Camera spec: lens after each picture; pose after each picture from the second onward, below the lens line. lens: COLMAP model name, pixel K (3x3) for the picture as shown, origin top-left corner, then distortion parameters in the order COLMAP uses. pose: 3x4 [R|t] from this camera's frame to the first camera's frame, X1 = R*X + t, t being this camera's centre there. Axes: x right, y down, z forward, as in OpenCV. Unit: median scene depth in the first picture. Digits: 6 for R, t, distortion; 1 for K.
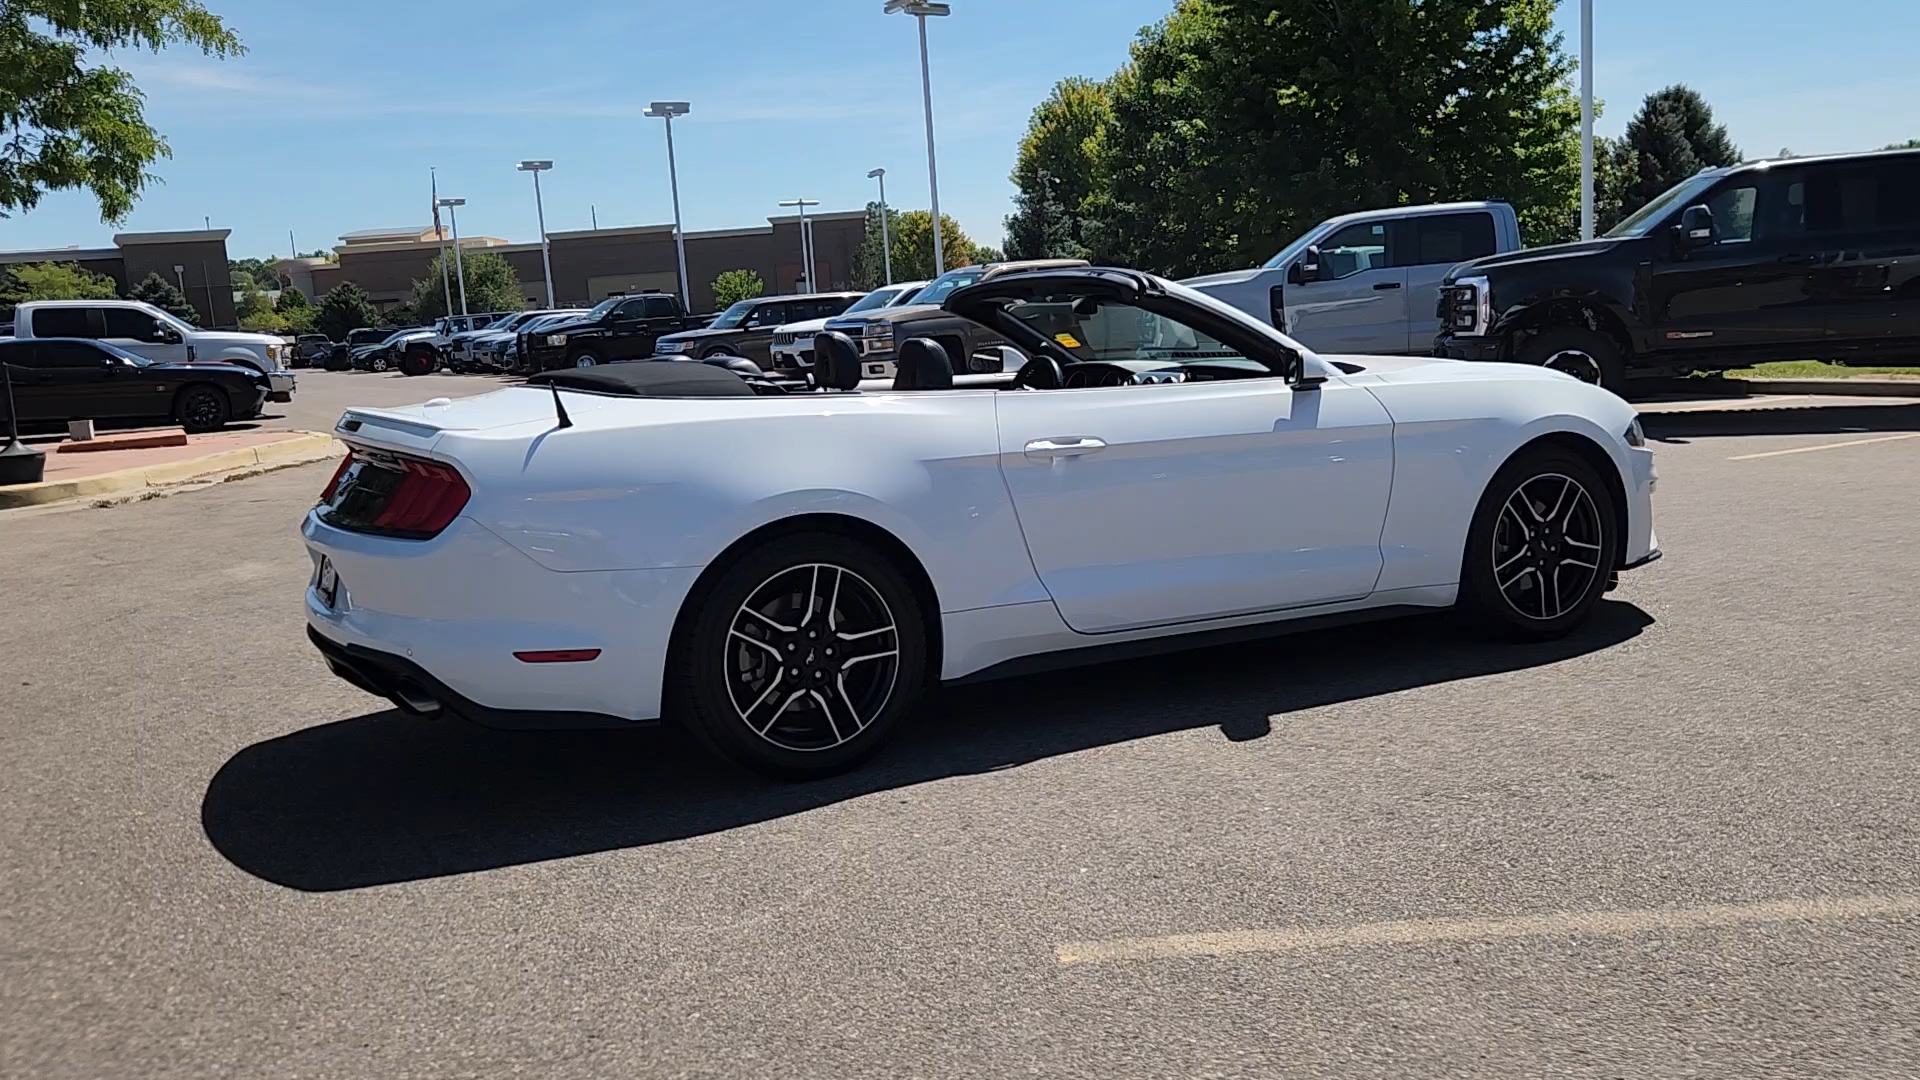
lens RADIAL K [[1622.0, 0, 944.8], [0, 1622.0, 537.9], [0, 0, 1]] dist [0.032961, -0.024648]
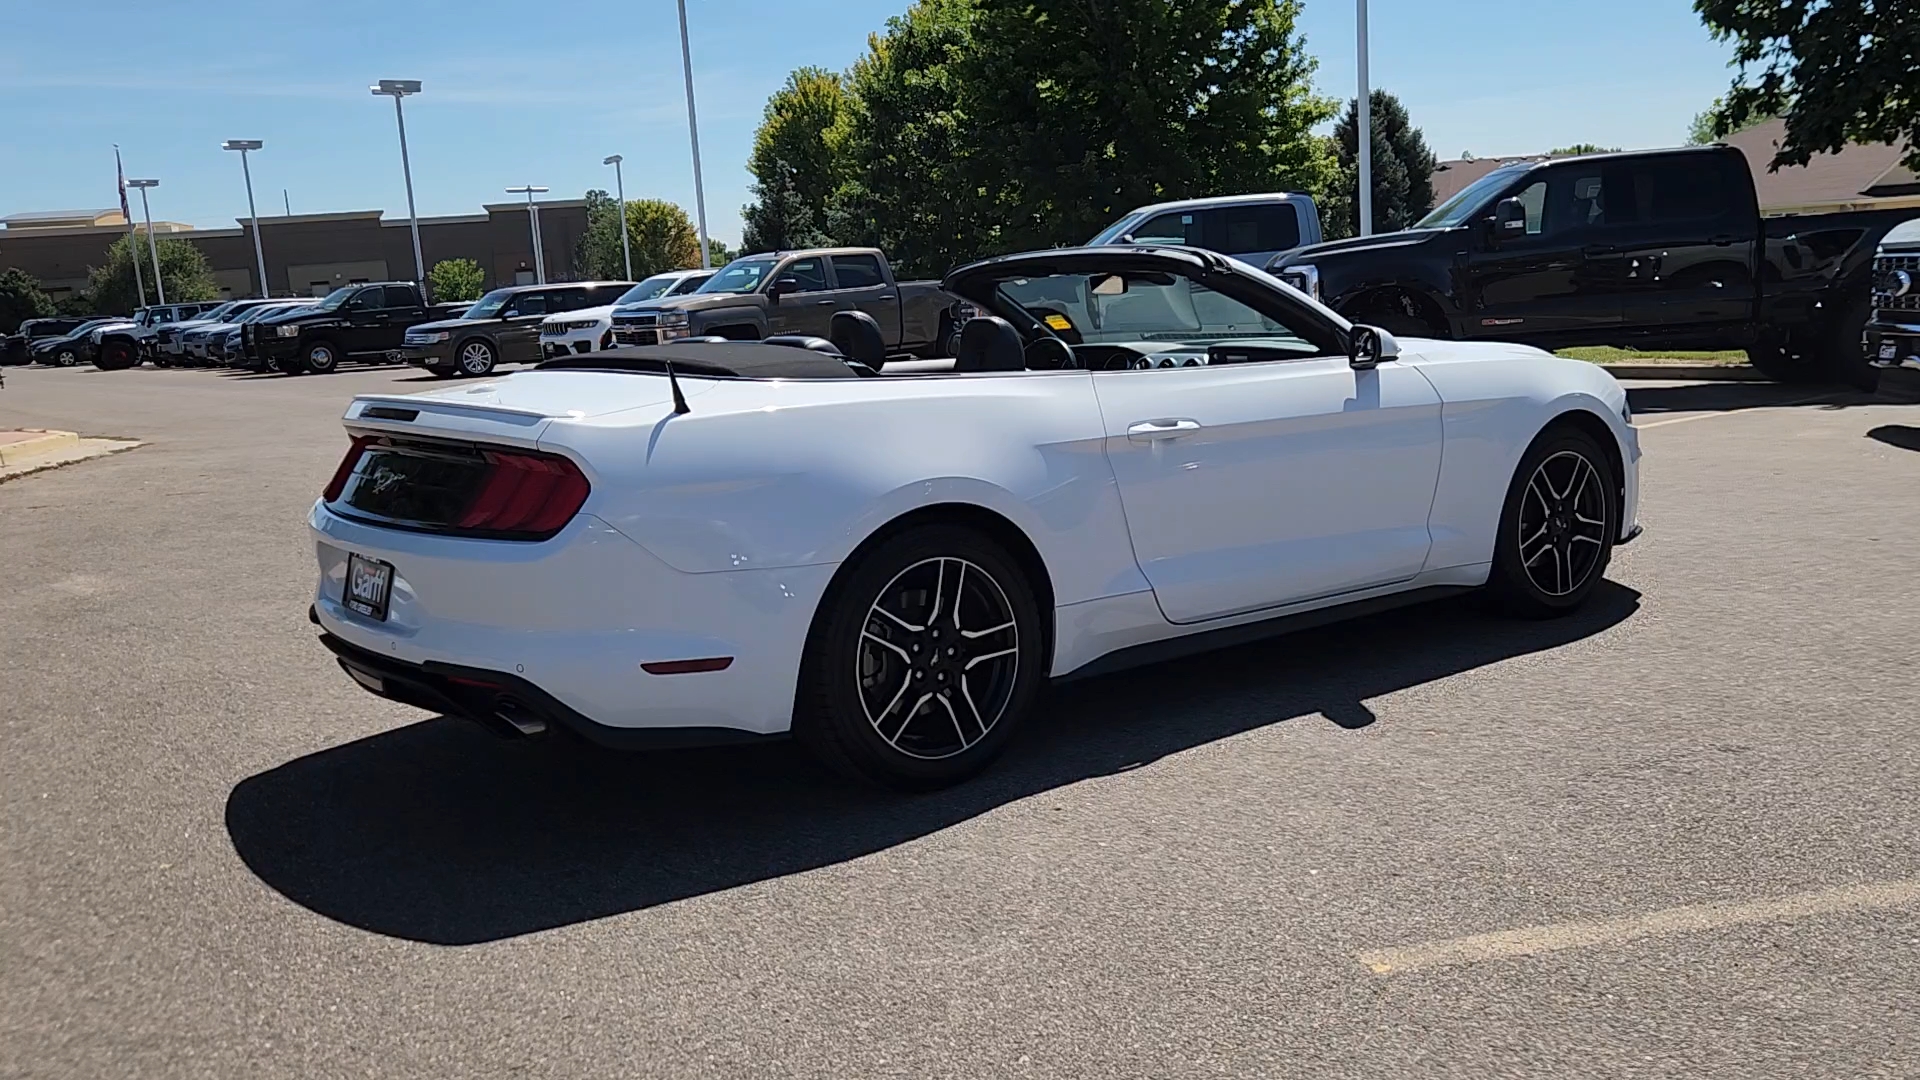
lens RADIAL K [[1622.0, 0, 945.5], [0, 1622.0, 539.4], [0, 0, 1]] dist [0.032961, -0.024648]
pose [[0.985723, -0.023202, 0.166769, -0.171037], [0.022231, 0.999723, 0.007691, -0.001186], [-0.166901, -0.003874, 0.985966, 0.060239]]
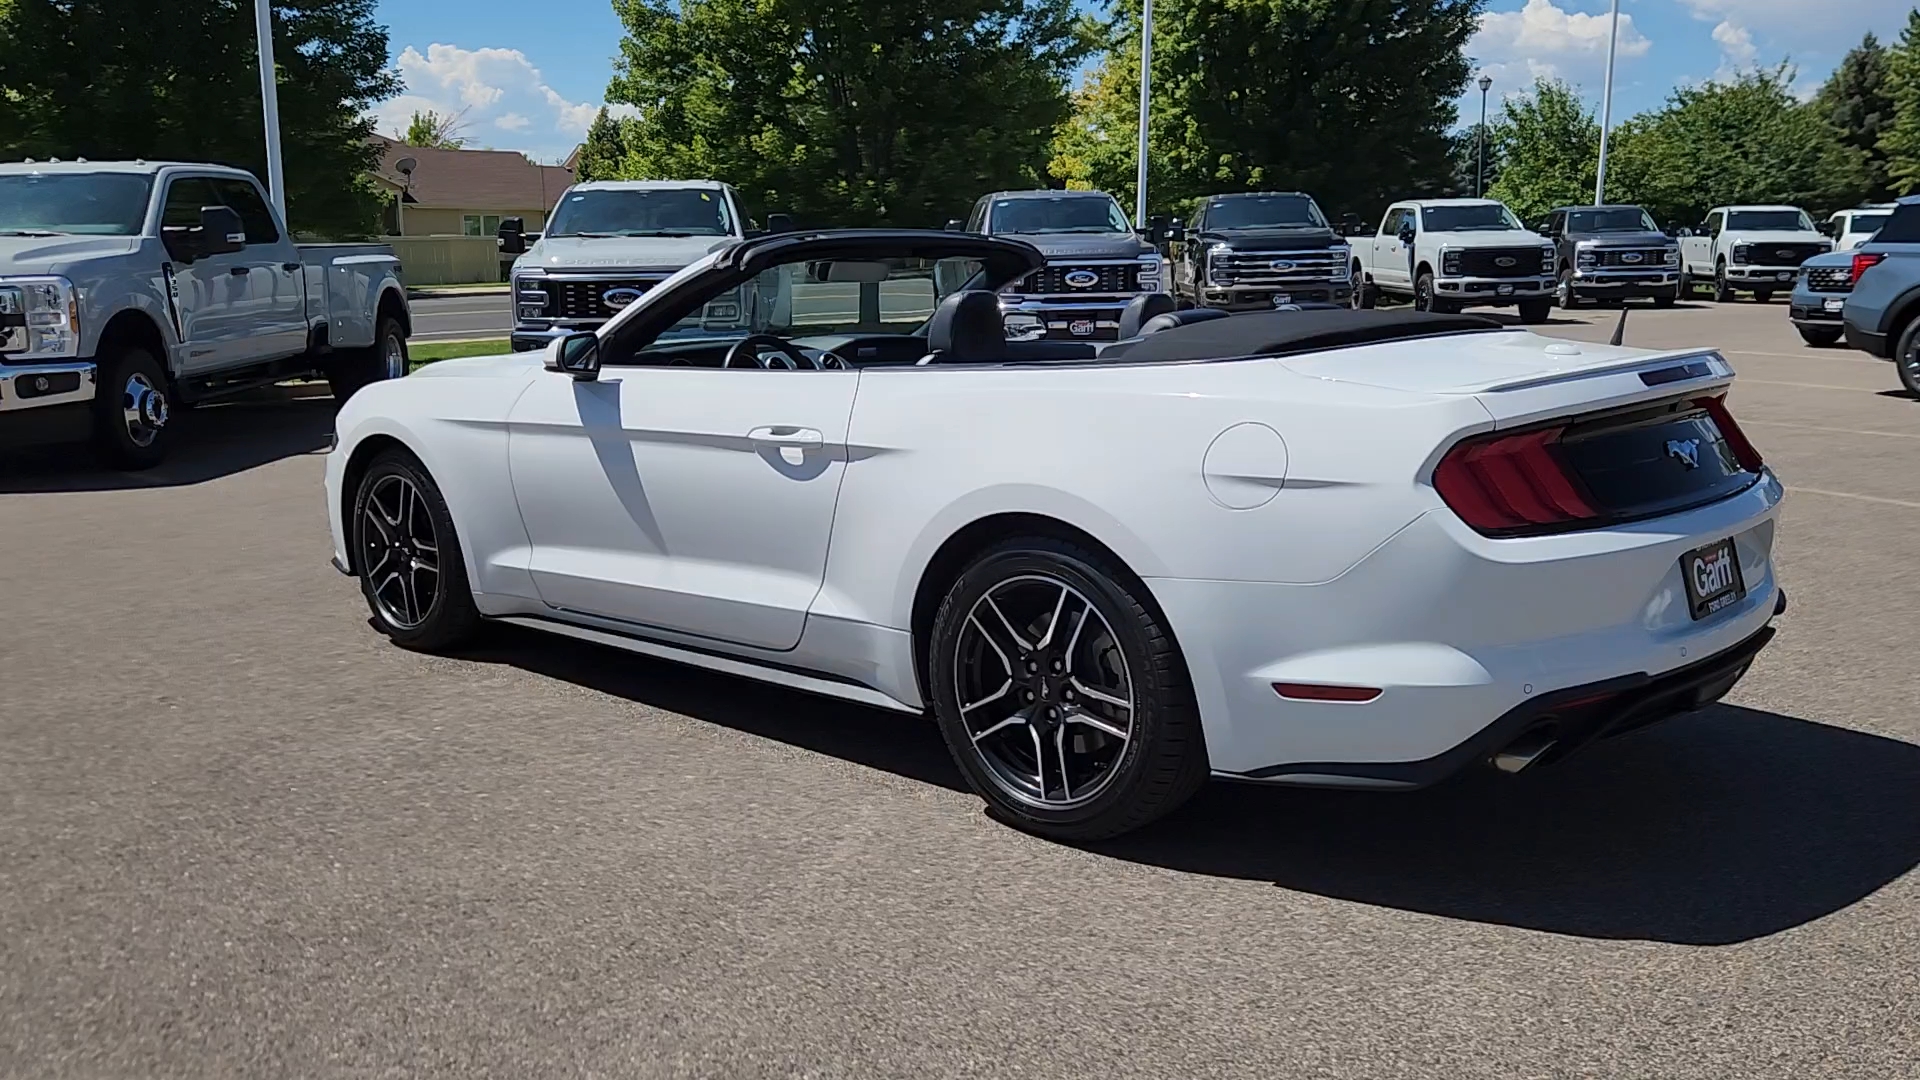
lens RADIAL K [[1622.0, 0, 945.1], [0, 1622.0, 536.6], [0, 0, 1]] dist [0.032961, -0.024648]
pose [[-0.337921, -0.104165, 0.935392, -0.758843], [0.162208, 0.972539, 0.166901, -0.139596], [-0.927091, 0.208127, -0.311745, 1.233497]]
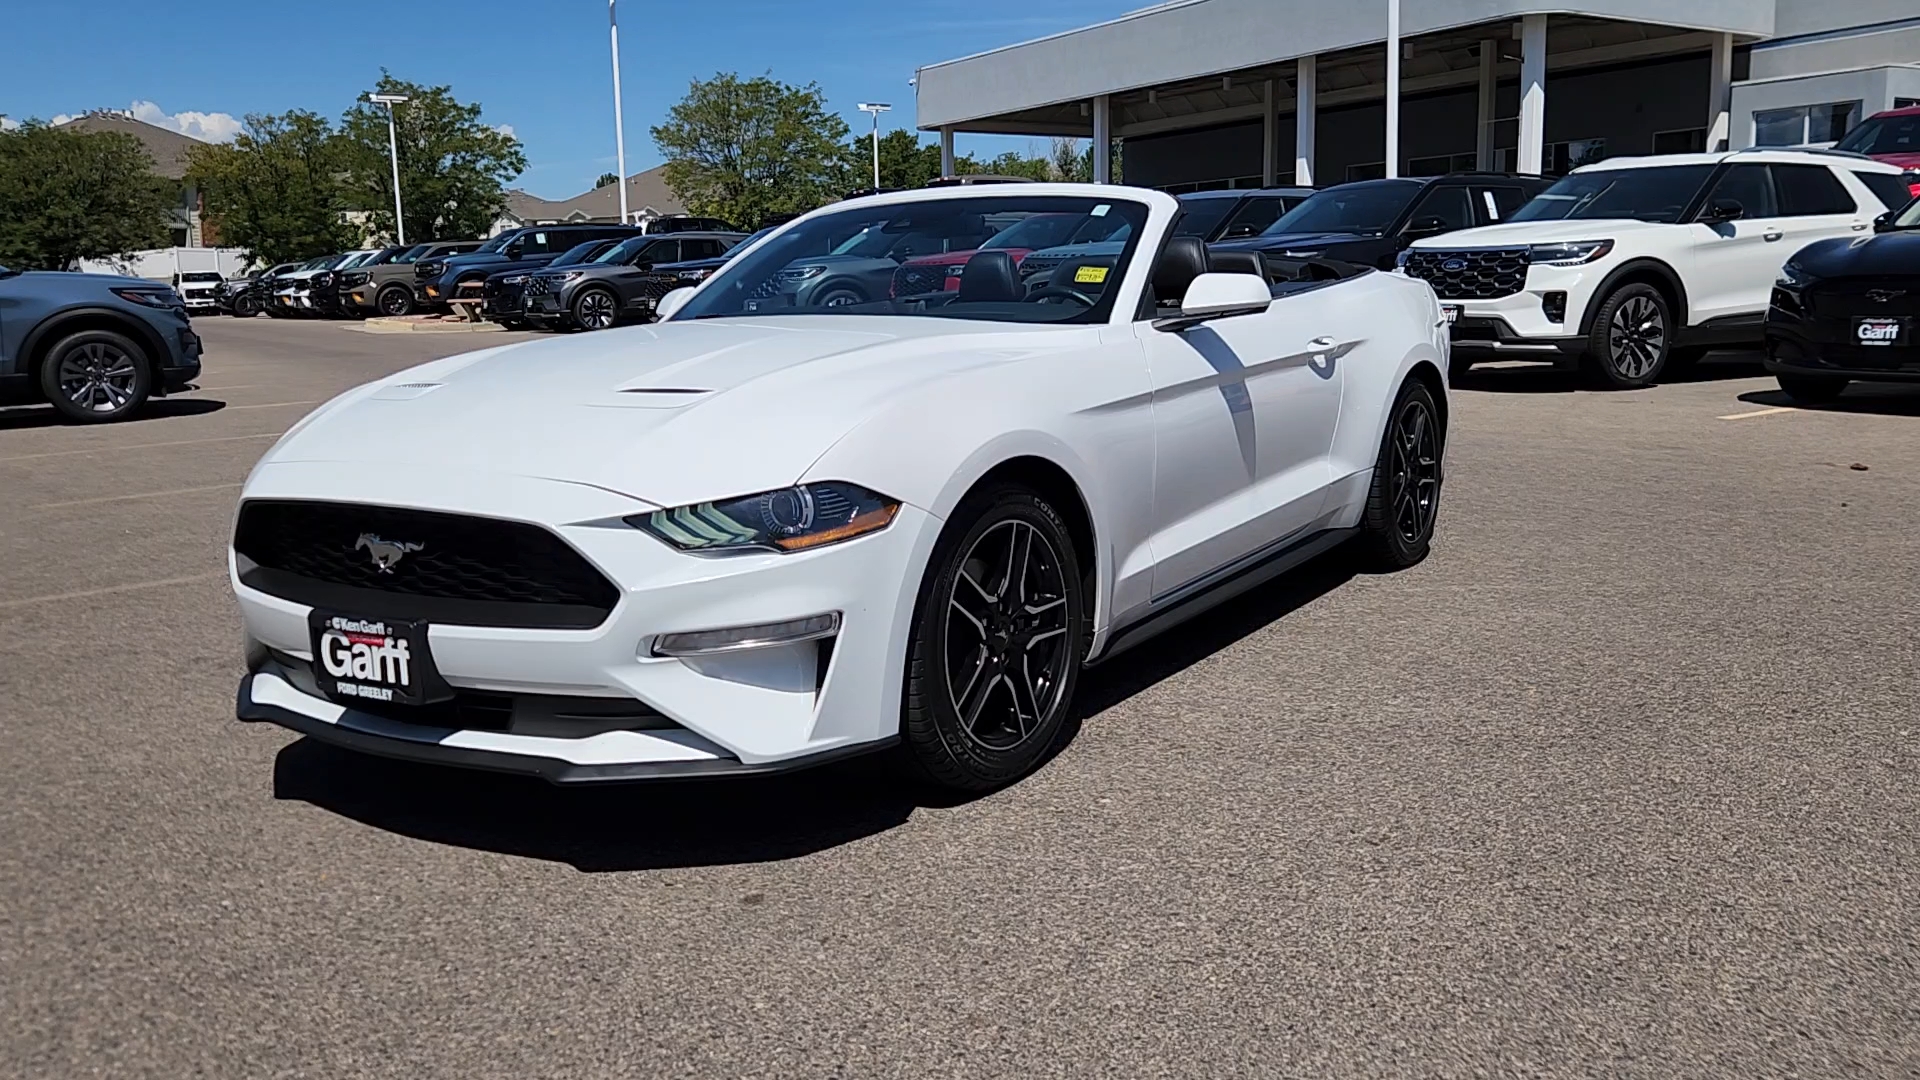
lens RADIAL K [[1622.0, 0, 951.8], [0, 1622.0, 546.7], [0, 0, 1]] dist [0.032961, -0.024648]
pose [[-0.862966, 0.164570, -0.477709, 0.514092], [0.004782, 0.948087, 0.317976, -0.251492], [0.505239, 0.272118, -0.818954, 1.710100]]
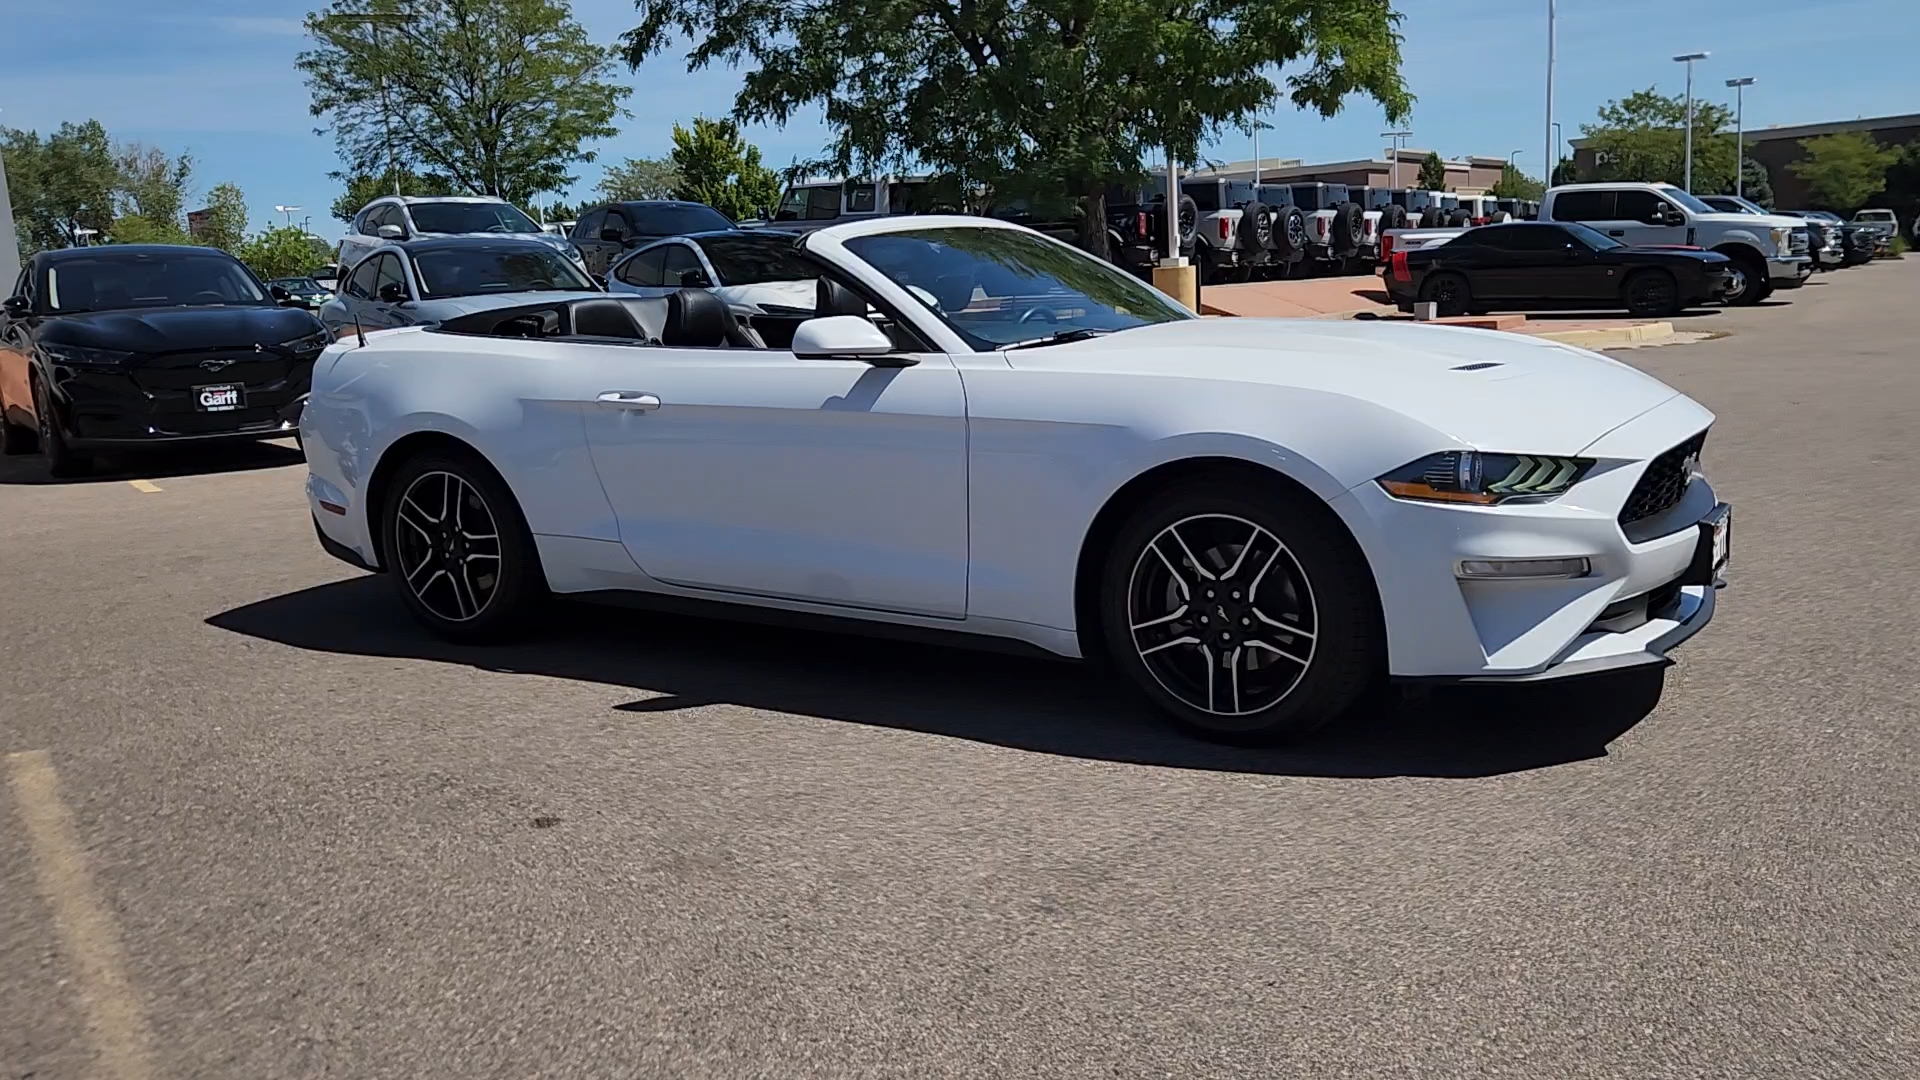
lens RADIAL K [[1622.0, 0, 947.5], [0, 1622.0, 545.7], [0, 0, 1]] dist [0.032961, -0.024648]
pose [[0.500257, 0.177779, -0.847430, 0.869027], [-0.105164, 0.983925, 0.144333, -0.109930], [0.859467, 0.016916, 0.510912, 0.509778]]
